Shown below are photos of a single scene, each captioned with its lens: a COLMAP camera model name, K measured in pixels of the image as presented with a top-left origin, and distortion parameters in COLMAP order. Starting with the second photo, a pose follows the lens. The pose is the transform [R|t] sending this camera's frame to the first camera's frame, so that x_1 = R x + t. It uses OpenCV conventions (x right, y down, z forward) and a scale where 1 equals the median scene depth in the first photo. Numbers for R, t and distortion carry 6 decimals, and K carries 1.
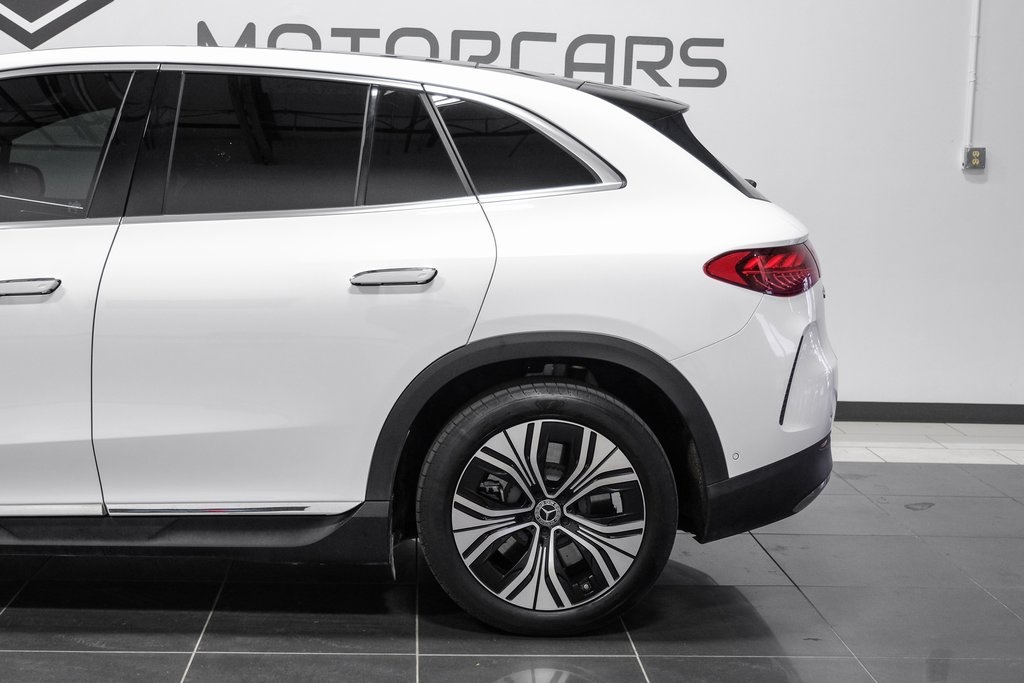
lens RADIAL K [[1323.9, 0, 516.7], [0, 1323.9, 361.8], [0, 0, 1]] dist [0.001733, 0.000000]
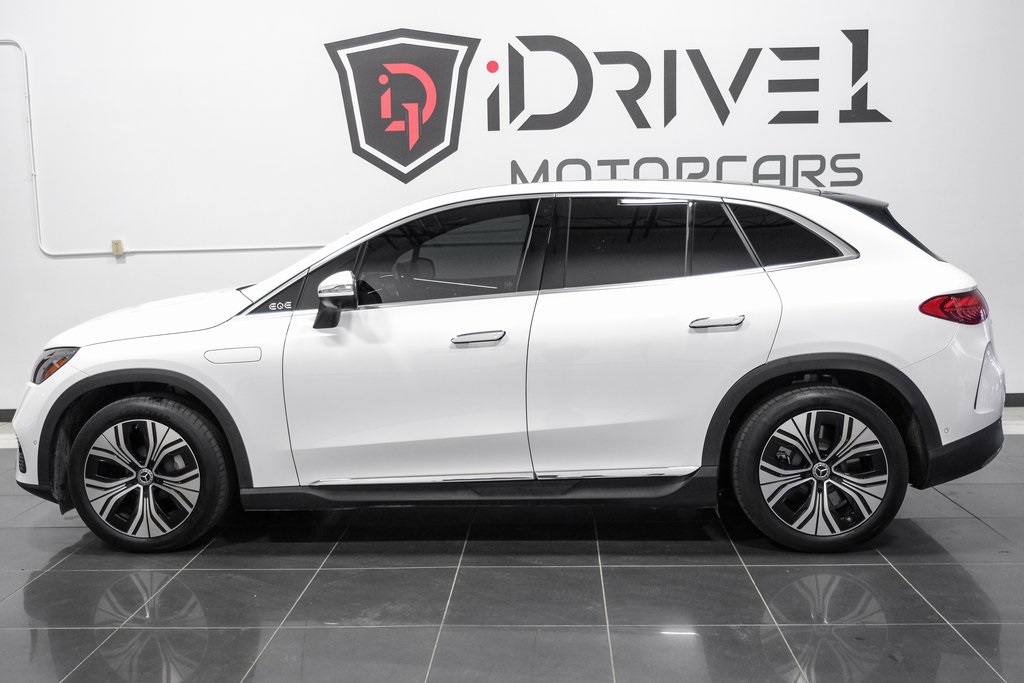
lens RADIAL K [[935.6, 0, 508.7], [0, 935.6, 332.4], [0, 0, 1]] dist [-0.001311, 0.000000]
pose [[0.995748, -0.036506, -0.084576, -0.159394], [0.032394, 0.998249, -0.049494, -0.003031], [0.086235, 0.046543, 0.995187, -0.077022]]
